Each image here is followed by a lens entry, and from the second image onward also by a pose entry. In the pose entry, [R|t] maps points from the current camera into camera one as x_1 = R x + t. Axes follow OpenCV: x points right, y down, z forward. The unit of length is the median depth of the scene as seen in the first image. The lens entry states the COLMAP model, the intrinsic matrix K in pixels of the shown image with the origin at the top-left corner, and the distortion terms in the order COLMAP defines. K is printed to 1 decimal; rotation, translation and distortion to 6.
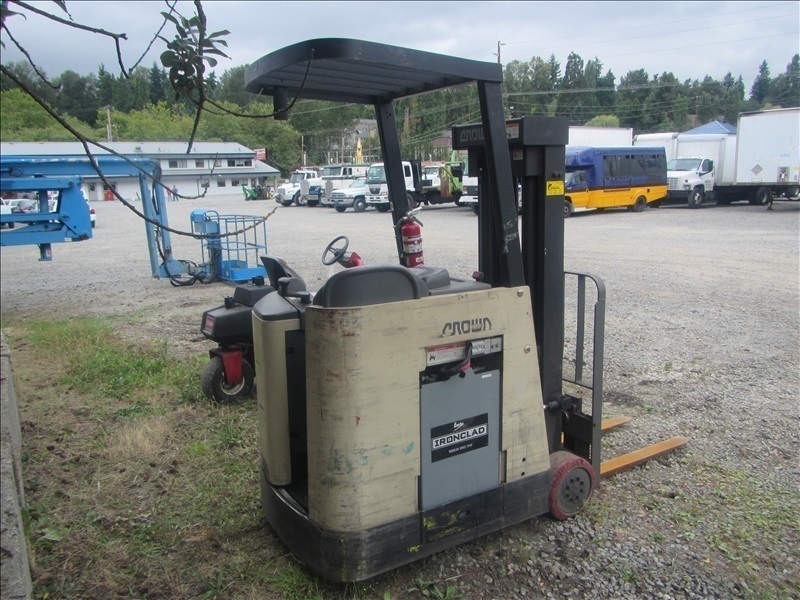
lens RADIAL K [[663.9, 0, 395.8], [0, 663.9, 301.8], [0, 0, 1]] dist [-0.000900, -0.009286]
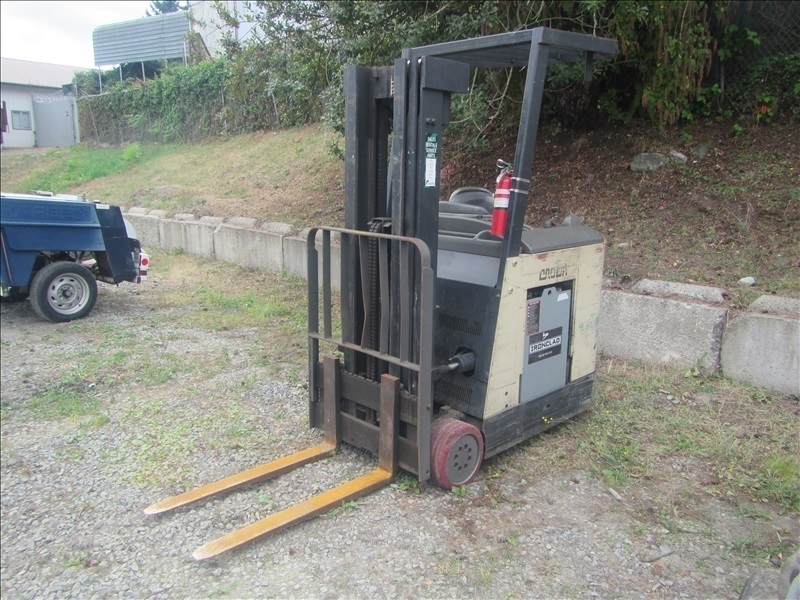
lens RADIAL K [[663.9, 0, 404.3], [0, 663.9, 296.5], [0, 0, 1]] dist [-0.000900, -0.009286]
pose [[0.975744, -0.004886, 0.218862, -0.423310], [0.002802, 0.999948, 0.009831, 0.100296], [-0.218899, -0.008979, 0.975706, -0.140977]]
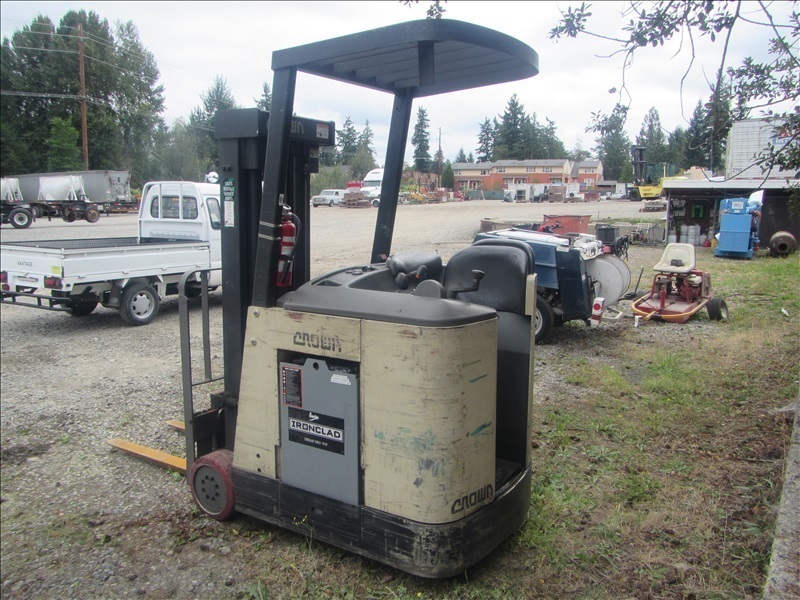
lens RADIAL K [[663.9, 0, 397.7], [0, 663.9, 295.6], [0, 0, 1]] dist [-0.000900, -0.009286]
pose [[0.412944, 0.156838, -0.897151, 0.989481], [-0.190927, 0.978080, 0.083106, -0.095171], [0.890519, 0.136973, 0.433837, 0.647969]]
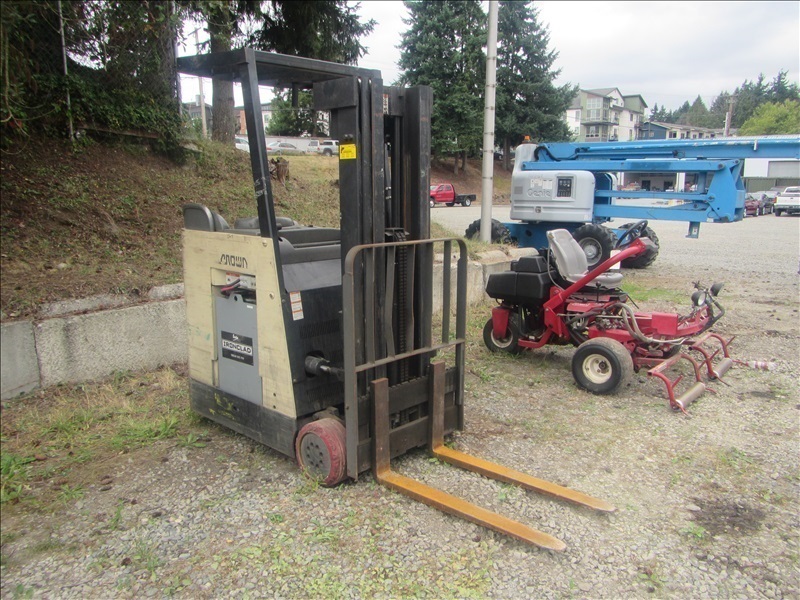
lens RADIAL K [[663.9, 0, 402.7], [0, 663.9, 307.6], [0, 0, 1]] dist [-0.000900, -0.009286]
pose [[0.256630, 0.200036, -0.945583, 1.365564], [-0.179037, 0.971255, 0.156876, -0.129228], [0.949782, 0.129035, 0.285067, 0.919423]]
